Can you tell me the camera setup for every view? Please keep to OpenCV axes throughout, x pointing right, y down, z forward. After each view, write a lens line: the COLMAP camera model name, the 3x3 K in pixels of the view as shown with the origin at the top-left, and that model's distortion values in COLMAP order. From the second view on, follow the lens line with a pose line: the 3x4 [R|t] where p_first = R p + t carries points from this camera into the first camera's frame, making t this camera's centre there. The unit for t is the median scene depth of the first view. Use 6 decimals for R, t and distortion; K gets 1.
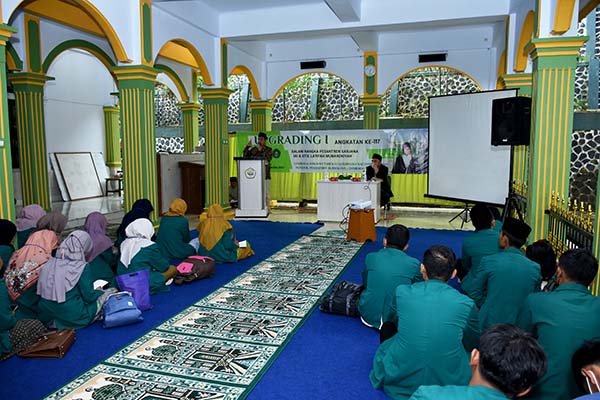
lens RADIAL K [[457.1, 0, 302.6], [0, 457.1, 199.7], [0, 0, 1]] dist [-0.000117, -0.016365]
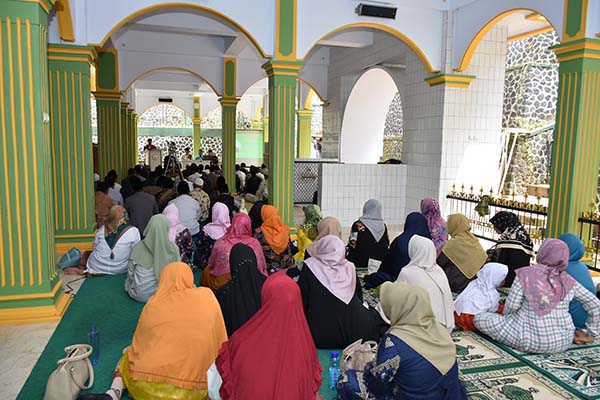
lens RADIAL K [[457.1, 0, 298.6], [0, 457.1, 203.1], [0, 0, 1]] dist [-0.000117, -0.016365]
pose [[0.834118, -0.051426, 0.549183, -0.589557], [0.040026, 0.998663, 0.032722, 0.090331], [-0.550131, -0.005312, 0.835061, -0.895832]]
